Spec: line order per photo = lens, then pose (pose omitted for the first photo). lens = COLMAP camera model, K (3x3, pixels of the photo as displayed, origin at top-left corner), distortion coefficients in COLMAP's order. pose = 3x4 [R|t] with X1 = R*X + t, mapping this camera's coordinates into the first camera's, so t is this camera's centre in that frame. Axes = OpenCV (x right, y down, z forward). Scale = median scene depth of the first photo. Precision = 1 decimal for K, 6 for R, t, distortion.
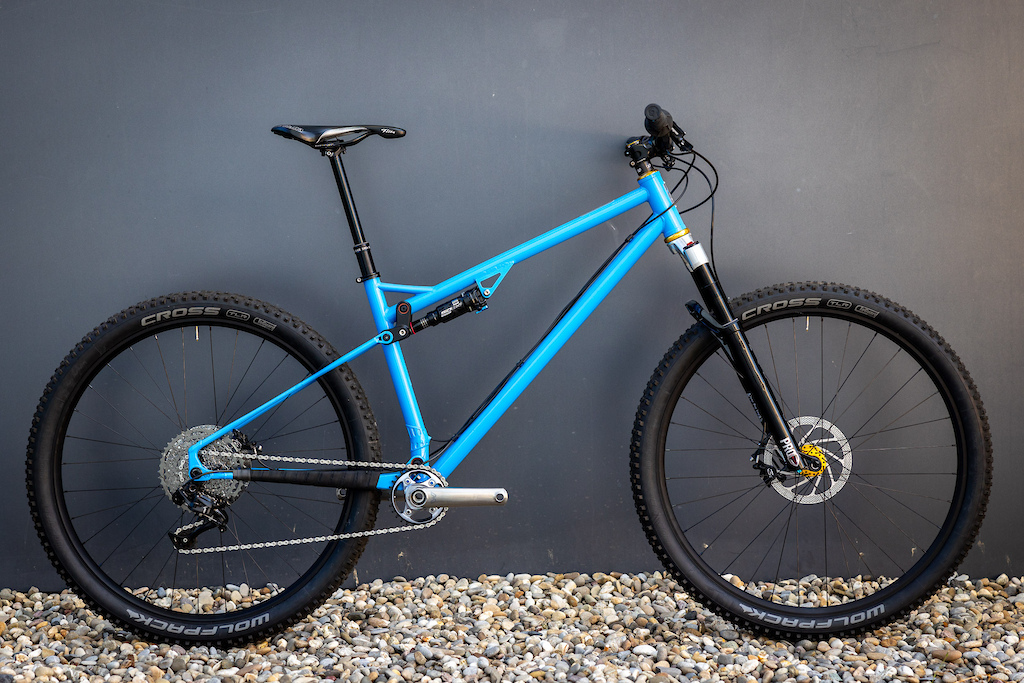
lens RADIAL K [[2438.2, 0, 510.4], [0, 2438.2, 337.2], [0, 0, 1]] dist [-0.040129, 0.000000]
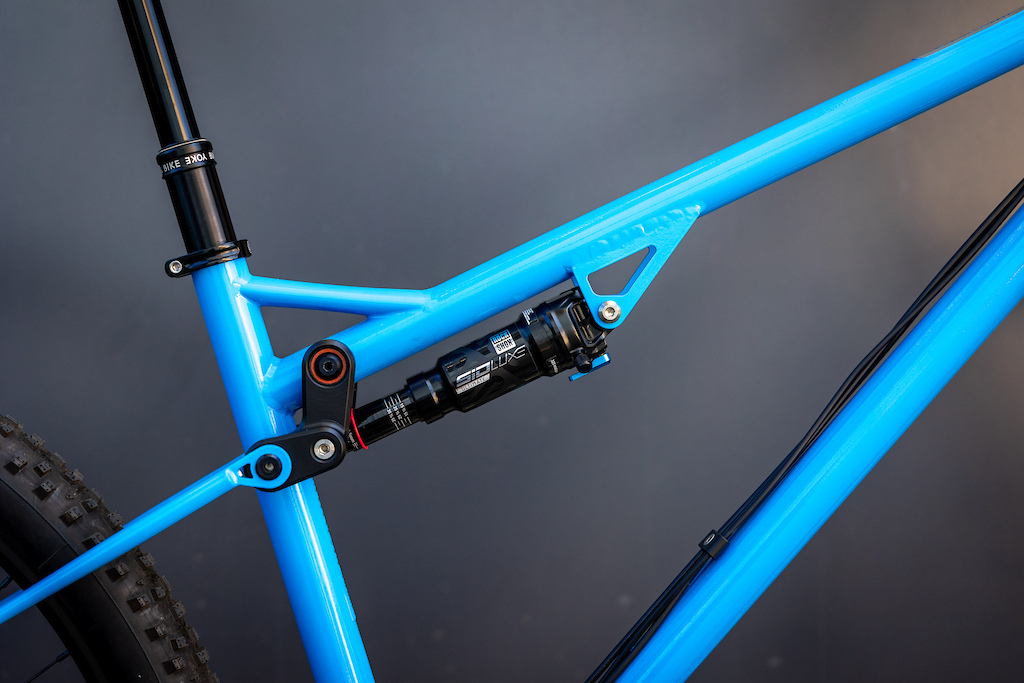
lens RADIAL K [[2438.2, 0, 513.6], [0, 2438.2, 340.2], [0, 0, 1]] dist [-0.040129, 0.000000]
pose [[0.998773, -0.000045, 0.049520, -0.036003], [0.000314, 0.999985, -0.005416, -0.013057], [-0.049519, 0.005425, 0.998758, 0.704855]]
